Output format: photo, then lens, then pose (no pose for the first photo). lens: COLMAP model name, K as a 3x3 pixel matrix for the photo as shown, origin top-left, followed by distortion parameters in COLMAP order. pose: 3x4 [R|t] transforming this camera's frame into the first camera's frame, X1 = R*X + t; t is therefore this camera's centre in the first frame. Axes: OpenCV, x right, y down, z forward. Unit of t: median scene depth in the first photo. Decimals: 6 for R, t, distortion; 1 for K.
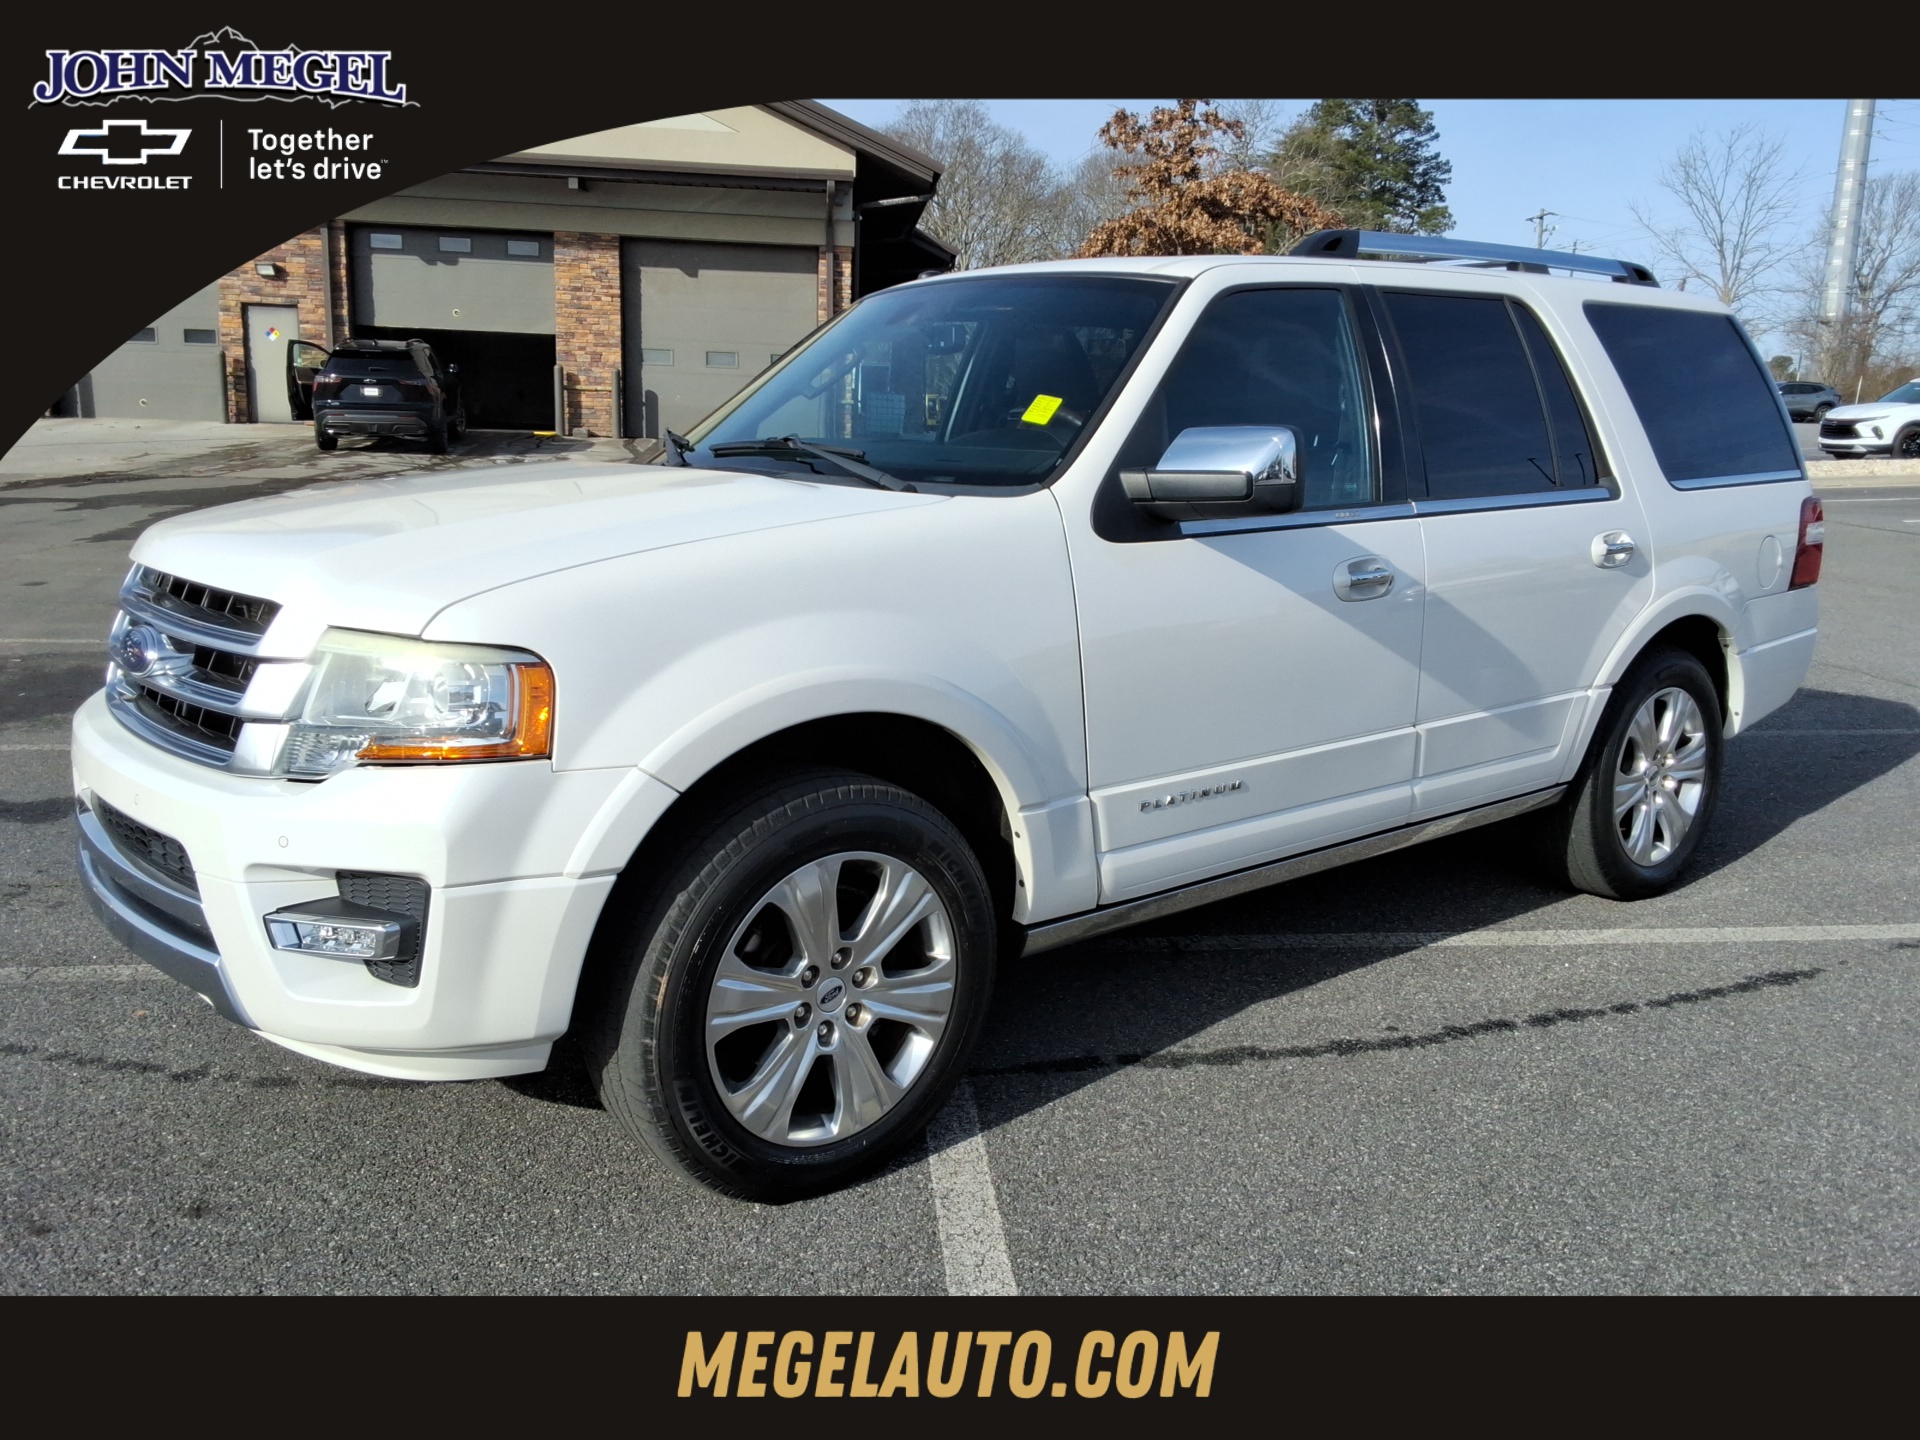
lens RADIAL K [[1532.9, 0, 983.2], [0, 1532.9, 686.5], [0, 0, 1]] dist [0.118596, -0.186676]
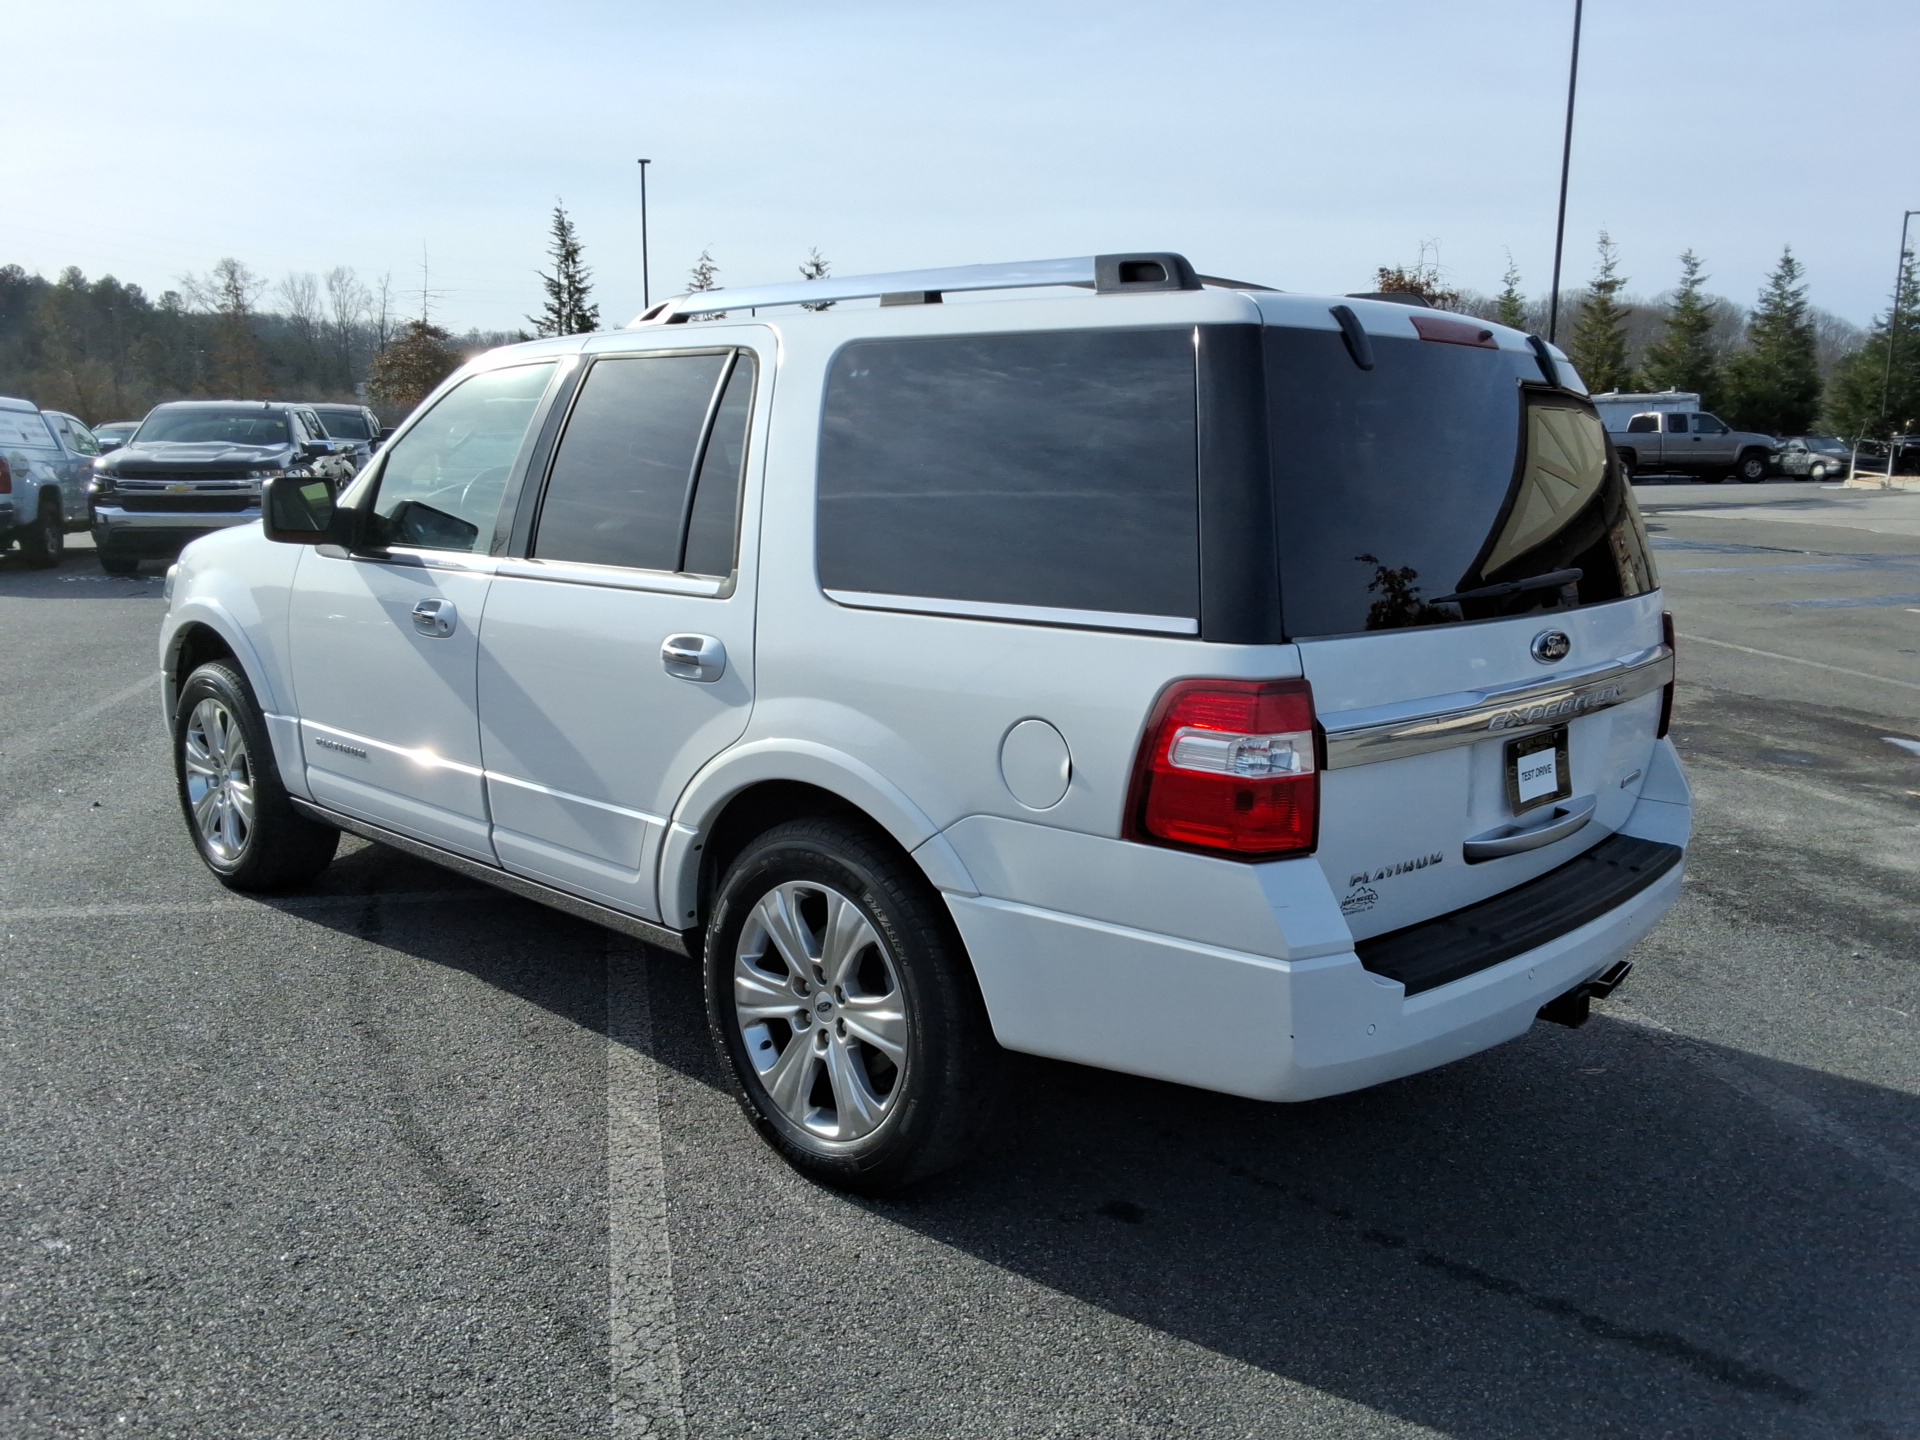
lens RADIAL K [[1532.9, 0, 983.2], [0, 1532.9, 686.5], [0, 0, 1]] dist [0.118596, -0.186676]
pose [[0.131528, 0.143507, -0.980870, 1.666913], [-0.188161, 0.975092, 0.117431, -0.269258], [0.973291, 0.169116, 0.155254, 1.429071]]
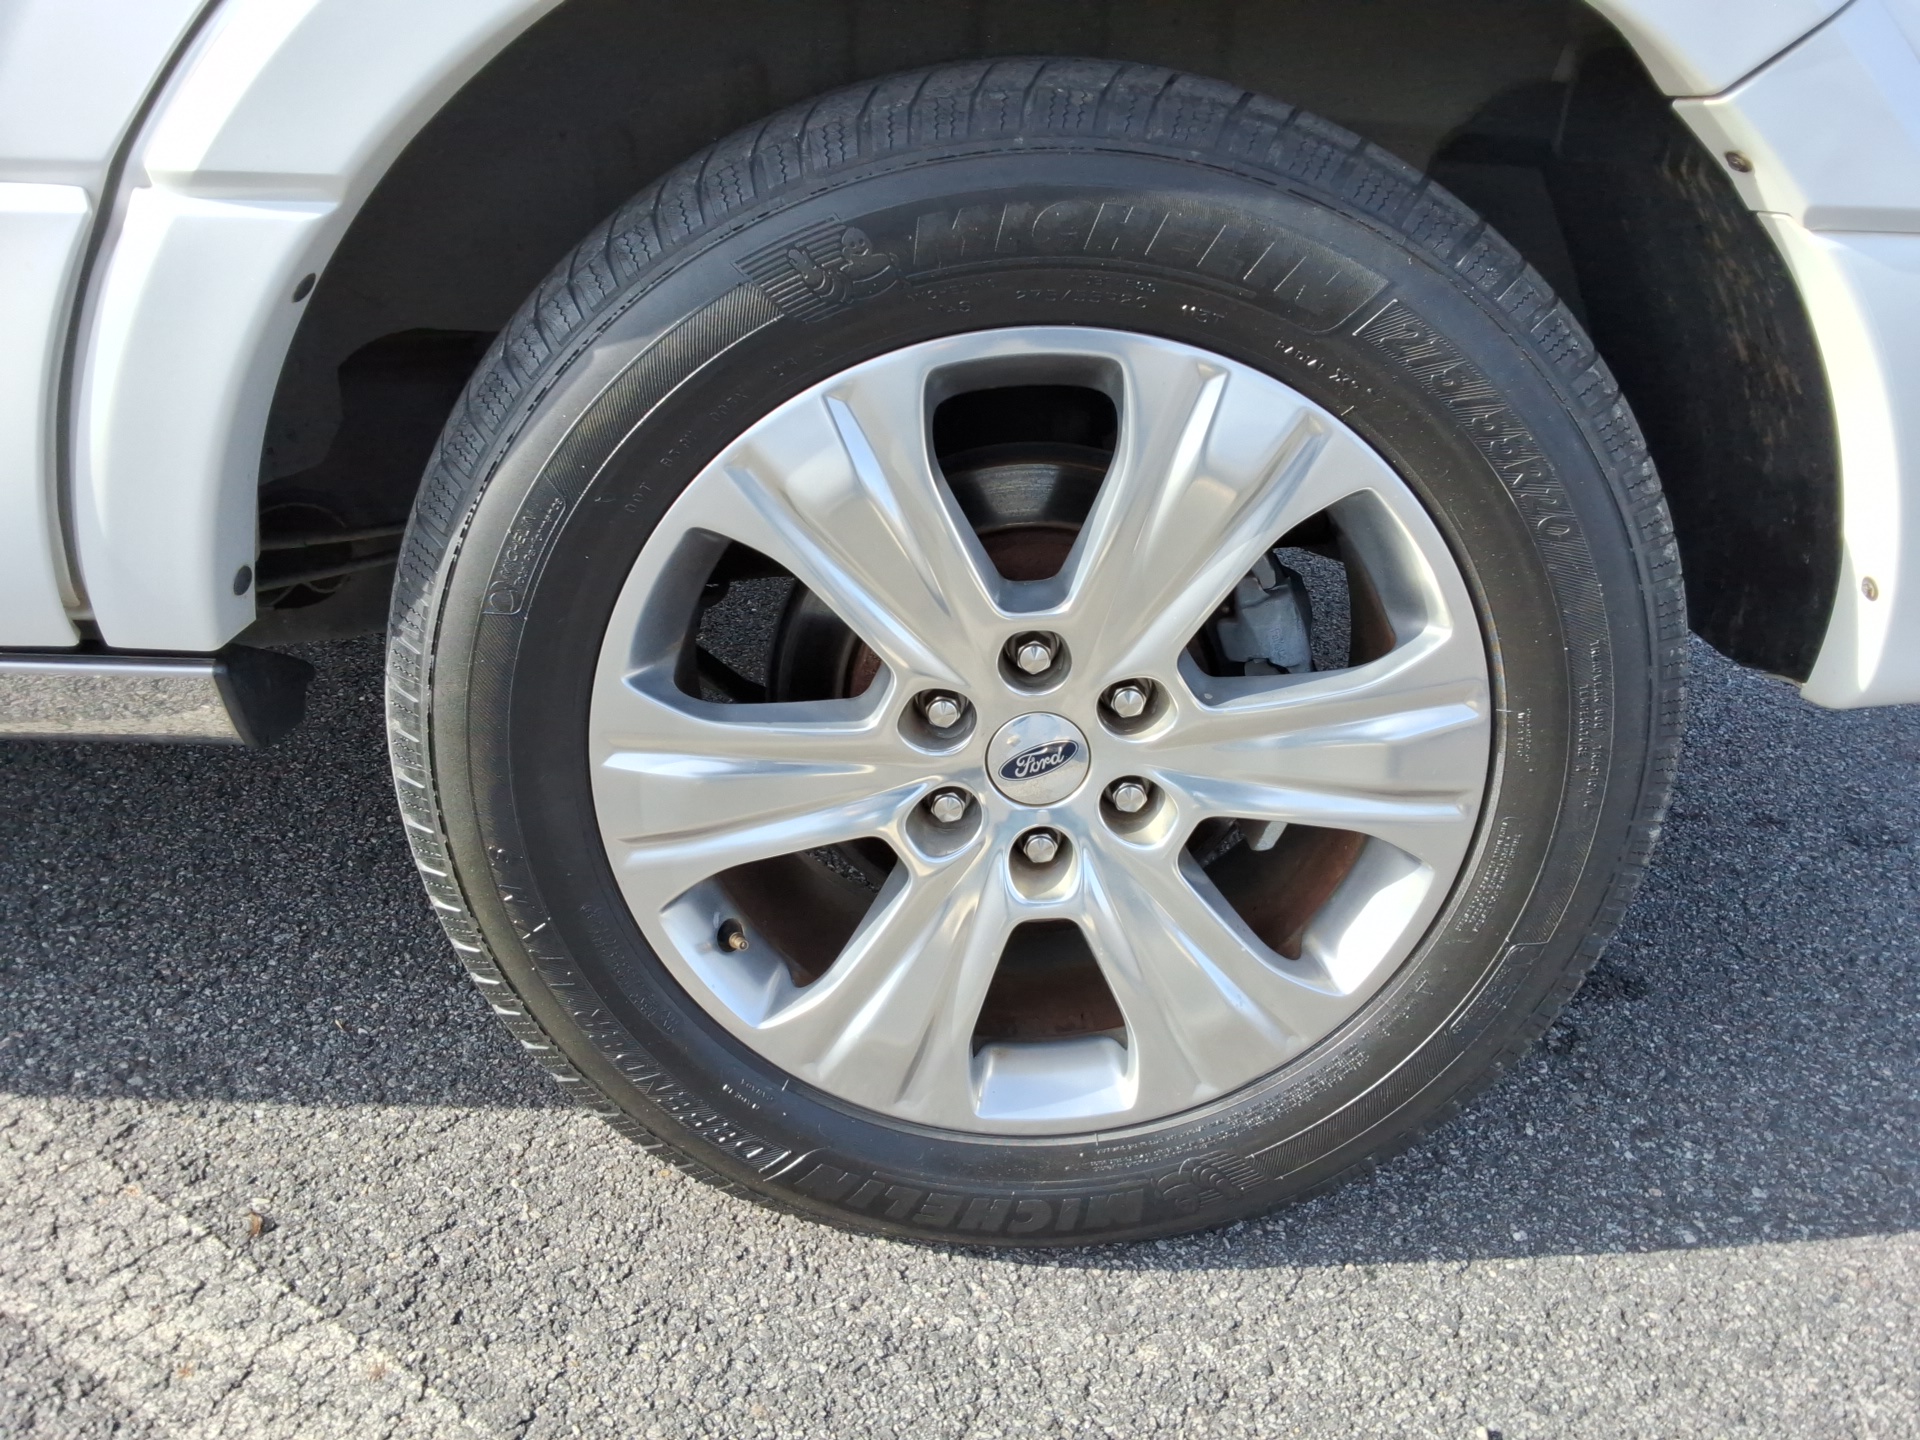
lens RADIAL K [[1535.5, 0, 979.9], [0, 1535.5, 689.4], [0, 0, 1]] dist [0.088497, -0.133040]
pose [[0.782122, 0.283023, -0.555143, 0.812803], [-0.147459, 0.949661, 0.276406, -0.010054], [0.605426, -0.134322, 0.784485, 1.274340]]
